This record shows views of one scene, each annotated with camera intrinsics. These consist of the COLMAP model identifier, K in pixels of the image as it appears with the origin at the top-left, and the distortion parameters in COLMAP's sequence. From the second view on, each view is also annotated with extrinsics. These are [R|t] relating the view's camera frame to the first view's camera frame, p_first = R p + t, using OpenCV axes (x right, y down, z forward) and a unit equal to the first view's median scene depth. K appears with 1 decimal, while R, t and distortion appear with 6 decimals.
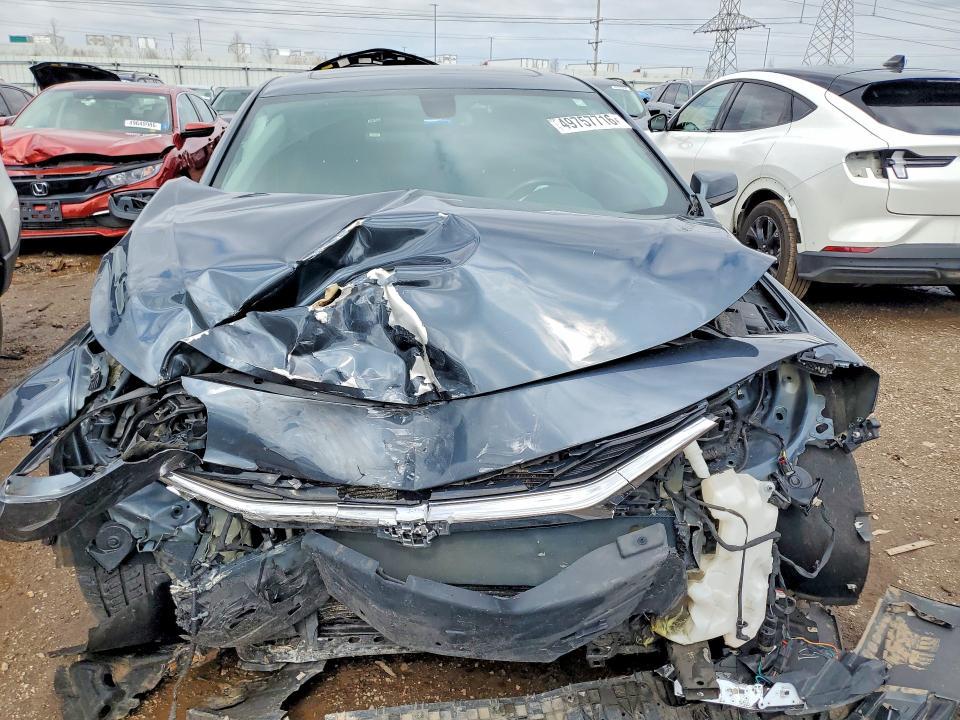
lens RADIAL K [[748.7, 0, 480.2], [0, 748.7, 361.9], [0, 0, 1]] dist [0.026699, -0.008240]
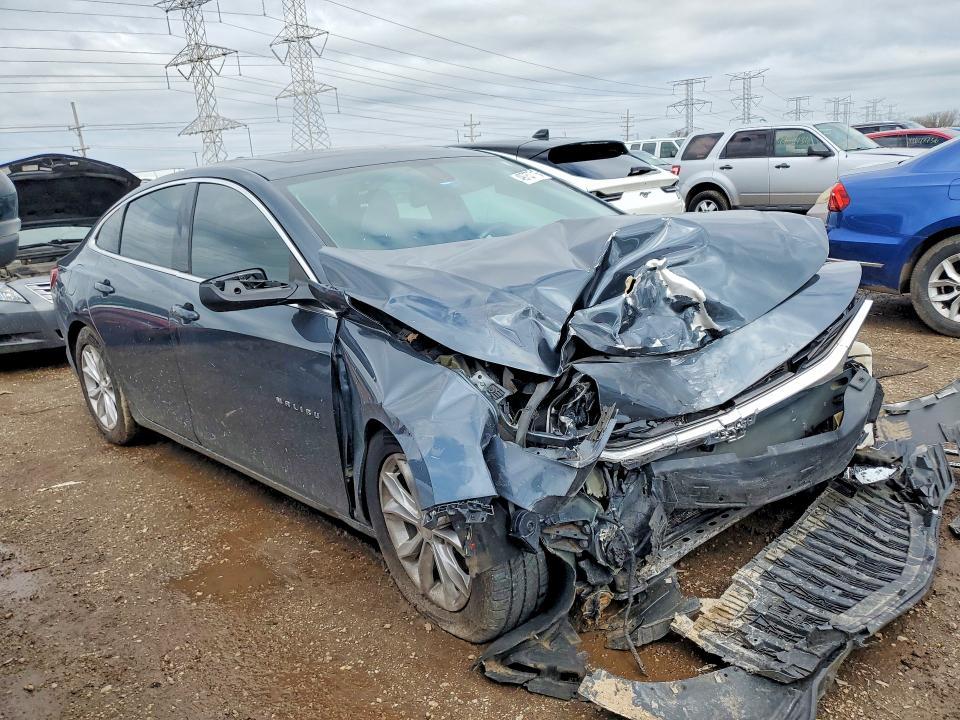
lens RADIAL K [[748.7, 0, 480.5], [0, 748.7, 356.9], [0, 0, 1]] dist [0.026699, -0.008240]
pose [[0.807579, -0.218337, 0.547855, -1.187817], [0.283520, 0.958289, -0.036022, 0.008653], [-0.517139, 0.184419, 0.835797, 0.026862]]
